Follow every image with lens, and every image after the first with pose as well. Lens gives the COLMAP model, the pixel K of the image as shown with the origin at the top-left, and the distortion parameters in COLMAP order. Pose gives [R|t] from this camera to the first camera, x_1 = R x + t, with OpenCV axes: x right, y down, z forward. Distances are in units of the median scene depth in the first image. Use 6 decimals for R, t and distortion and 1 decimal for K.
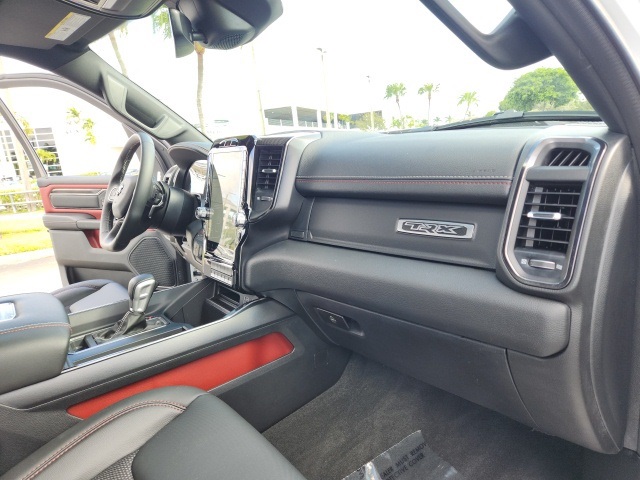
lens RADIAL K [[426.3, 0, 323.3], [0, 426.3, 243.7], [0, 0, 1]] dist [0.071563, -0.053403]
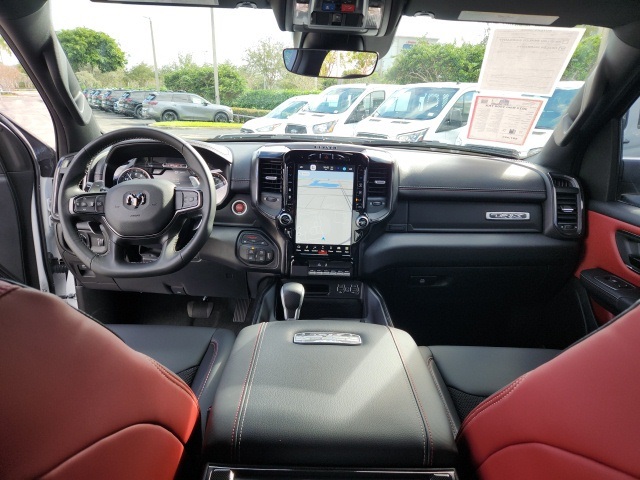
lens RADIAL K [[426.3, 0, 322.0], [0, 426.3, 240.3], [0, 0, 1]] dist [0.071563, -0.053403]
pose [[0.590408, -0.139708, 0.794921, -0.444682], [0.084355, 0.990192, 0.111375, -0.052504], [-0.802685, 0.001299, 0.596402, 0.126707]]
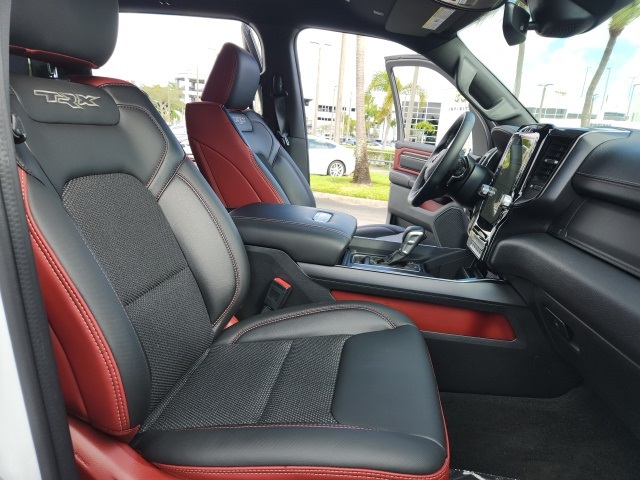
lens RADIAL K [[426.3, 0, 321.1], [0, 426.3, 243.0], [0, 0, 1]] dist [0.071563, -0.053403]
pose [[0.686970, 0.323110, -0.650901, 0.200741], [-0.300820, 0.941806, 0.150028, 0.016892], [0.661498, 0.092740, 0.744191, -0.078802]]
